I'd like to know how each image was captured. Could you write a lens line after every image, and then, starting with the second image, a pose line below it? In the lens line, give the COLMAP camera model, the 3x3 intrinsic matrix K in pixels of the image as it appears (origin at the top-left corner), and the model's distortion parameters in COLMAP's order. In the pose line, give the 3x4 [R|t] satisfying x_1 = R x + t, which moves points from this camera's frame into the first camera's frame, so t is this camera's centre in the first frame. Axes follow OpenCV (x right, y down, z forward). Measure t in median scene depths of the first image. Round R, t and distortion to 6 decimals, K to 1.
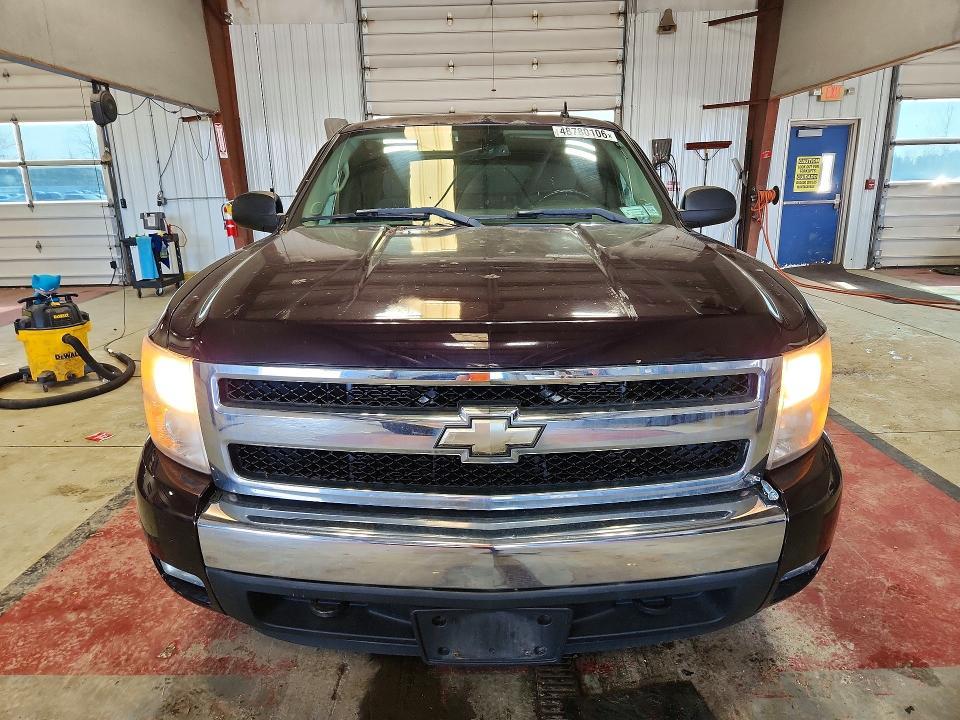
lens RADIAL K [[659.2, 0, 480.0], [0, 659.2, 360.0], [0, 0, 1]] dist [0.019450, -0.002805]
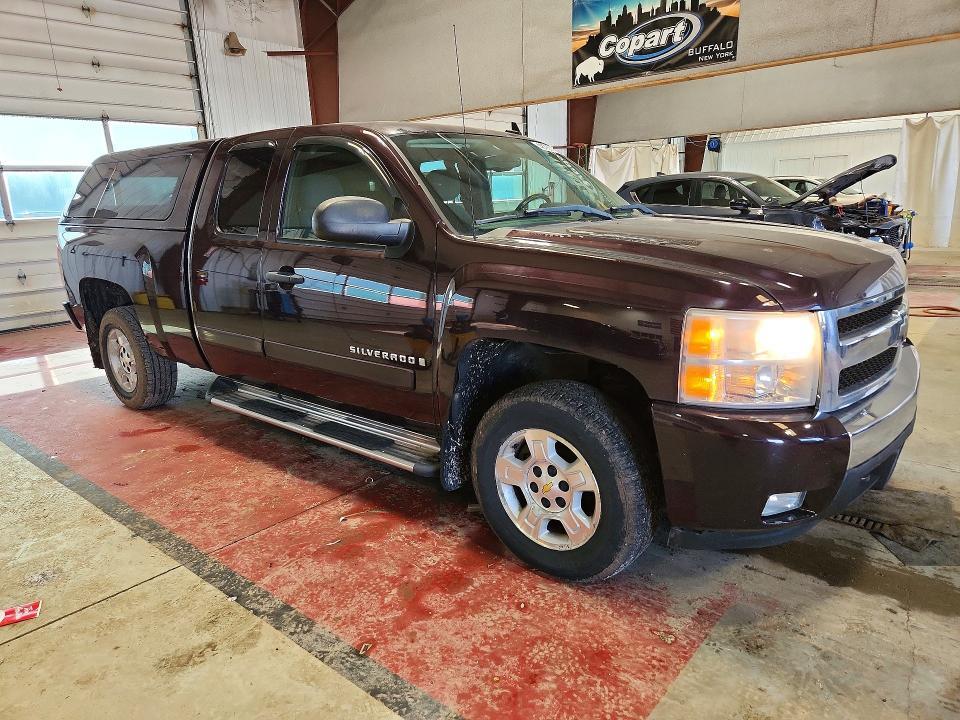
lens RADIAL K [[659.2, 0, 480.0], [0, 659.2, 360.0], [0, 0, 1]] dist [0.019450, -0.002805]
pose [[0.619266, -0.185482, 0.762959, -0.343024], [0.217408, 0.974212, 0.060377, -0.023538], [-0.754482, 0.128483, 0.643621, 0.132039]]
